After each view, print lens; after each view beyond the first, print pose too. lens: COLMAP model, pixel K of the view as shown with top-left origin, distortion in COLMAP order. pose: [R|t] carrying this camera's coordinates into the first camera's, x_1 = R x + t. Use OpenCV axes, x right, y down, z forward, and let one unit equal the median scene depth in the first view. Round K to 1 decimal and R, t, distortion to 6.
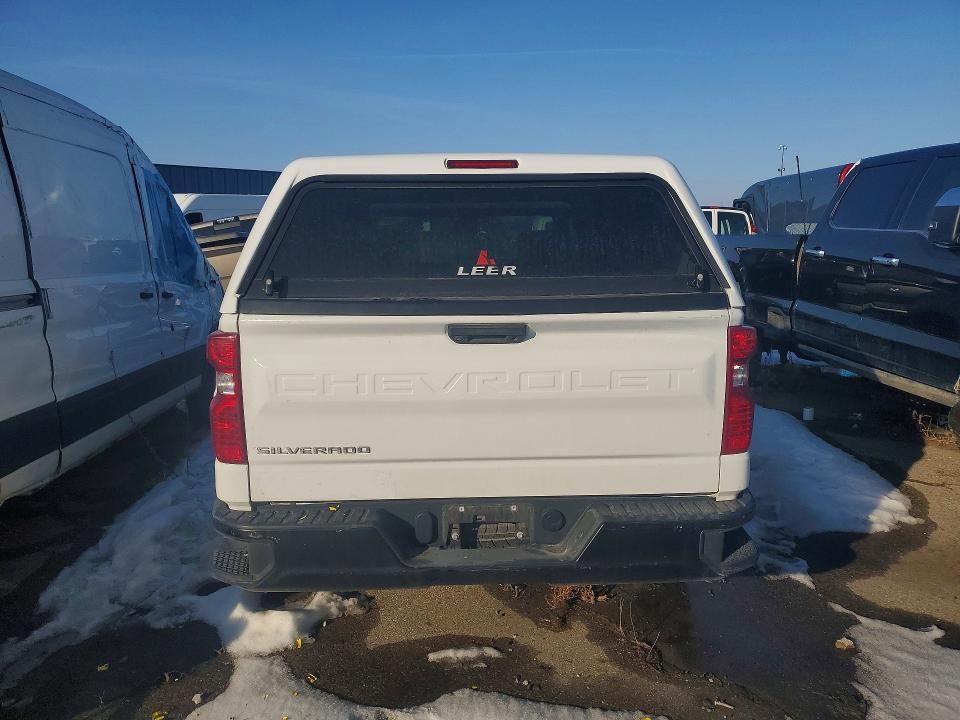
lens RADIAL K [[734.6, 0, 481.7], [0, 734.6, 359.9], [0, 0, 1]] dist [0.047349, -0.026149]
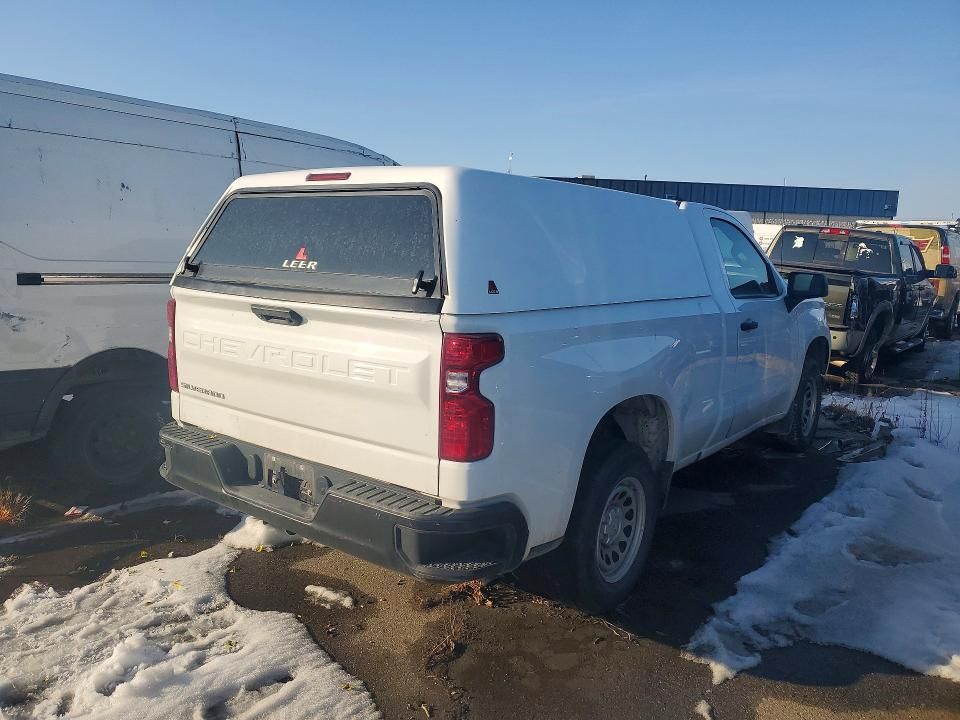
lens RADIAL K [[734.6, 0, 480.5], [0, 734.6, 359.8], [0, 0, 1]] dist [0.047349, -0.026149]
pose [[0.770961, 0.127162, -0.624058, 0.985263], [-0.141628, 0.989561, 0.026672, -0.040852], [0.620935, 0.067821, 0.780922, 0.247732]]
